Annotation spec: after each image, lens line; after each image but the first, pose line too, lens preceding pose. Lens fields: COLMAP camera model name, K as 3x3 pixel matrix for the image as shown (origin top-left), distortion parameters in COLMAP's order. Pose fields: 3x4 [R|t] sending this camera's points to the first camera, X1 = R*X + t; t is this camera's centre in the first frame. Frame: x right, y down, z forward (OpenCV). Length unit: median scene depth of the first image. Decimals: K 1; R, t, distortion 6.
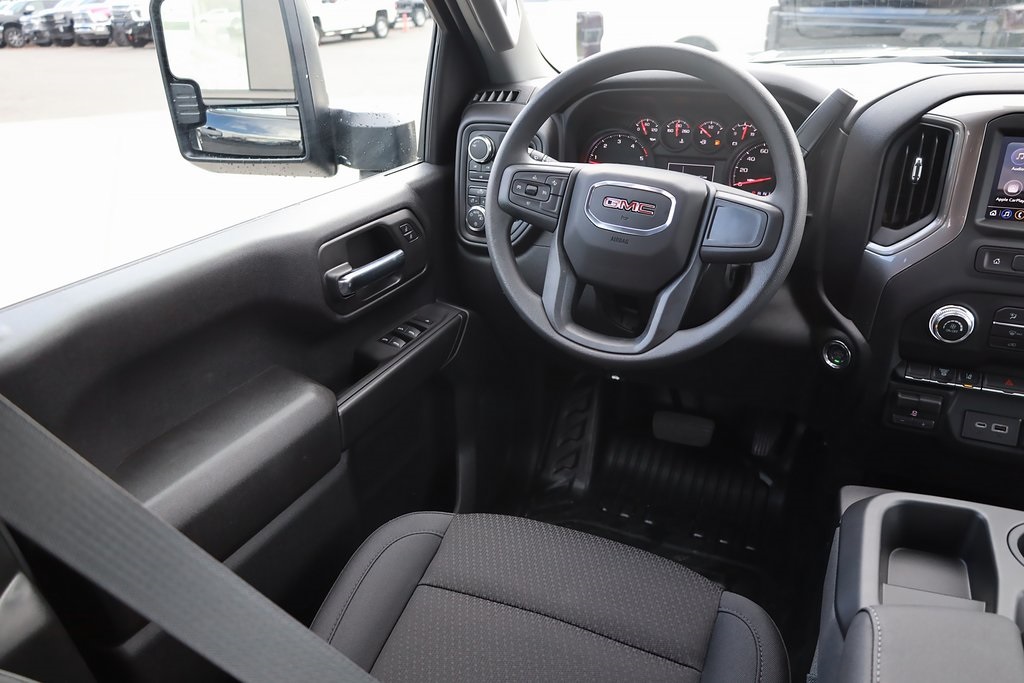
lens RADIAL K [[694.4, 0, 514.0], [0, 694.4, 347.3], [0, 0, 1]] dist [-0.020446, 0.007604]
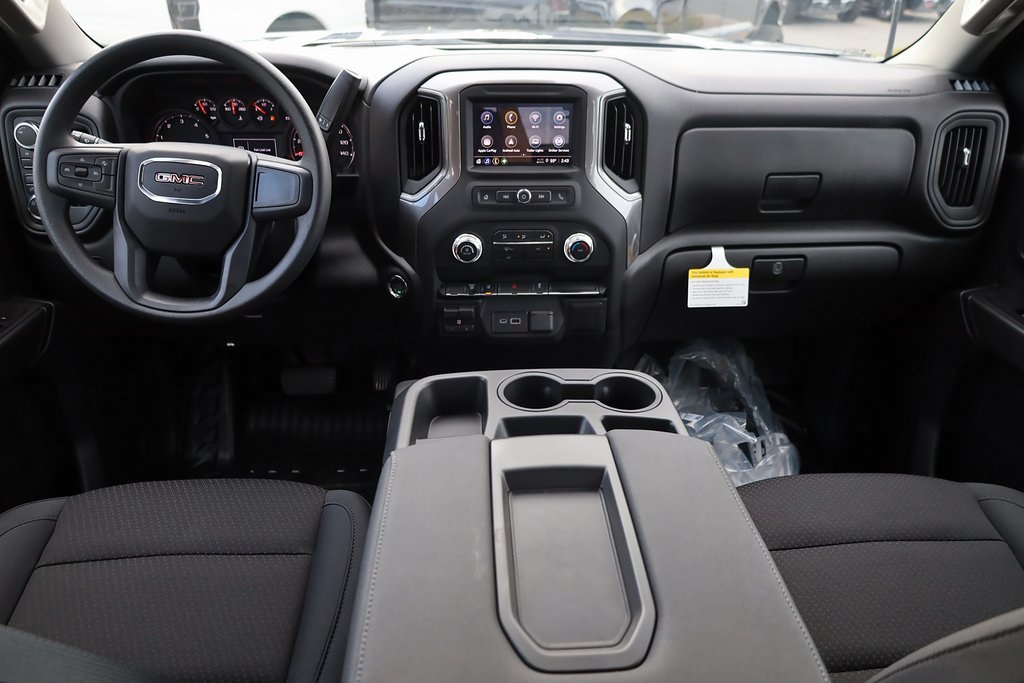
lens RADIAL K [[694.4, 0, 514.0], [0, 694.4, 347.3], [0, 0, 1]] dist [-0.020446, 0.007604]
pose [[0.882084, -0.183019, 0.434088, 0.101612], [0.169401, 0.983041, 0.070237, 0.070463], [-0.439581, 0.011580, 0.898128, -0.215186]]
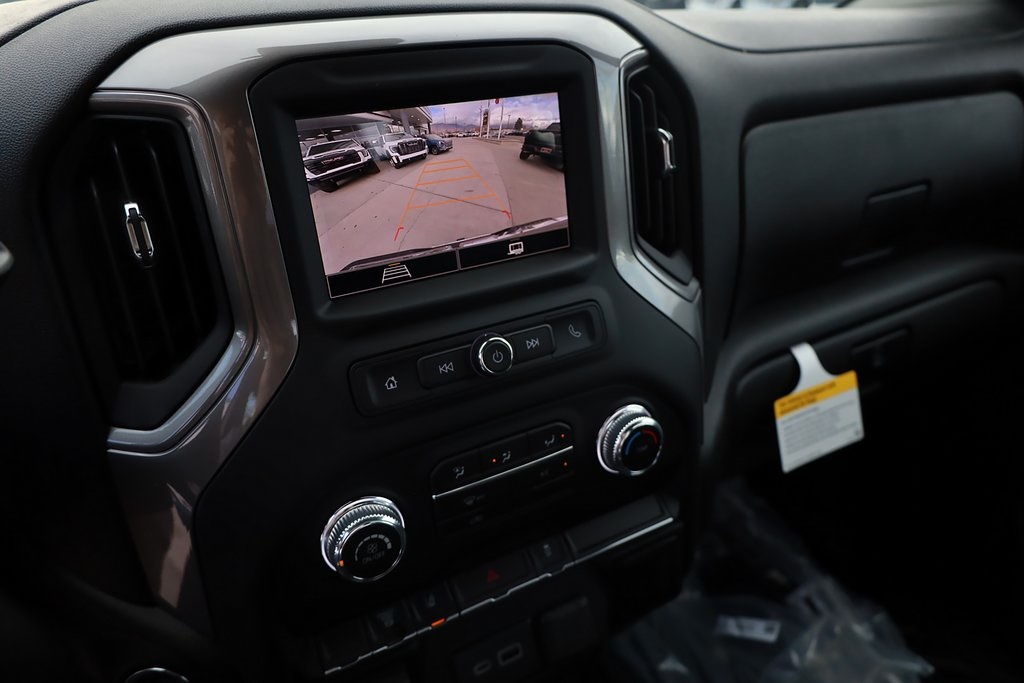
lens RADIAL K [[694.4, 0, 514.0], [0, 694.4, 347.3], [0, 0, 1]] dist [-0.020446, 0.007604]
pose [[0.580578, -0.336843, 0.741259, 0.383822], [0.374636, 0.918828, 0.124107, -0.160992], [-0.722895, 0.205649, 0.659645, 0.584573]]
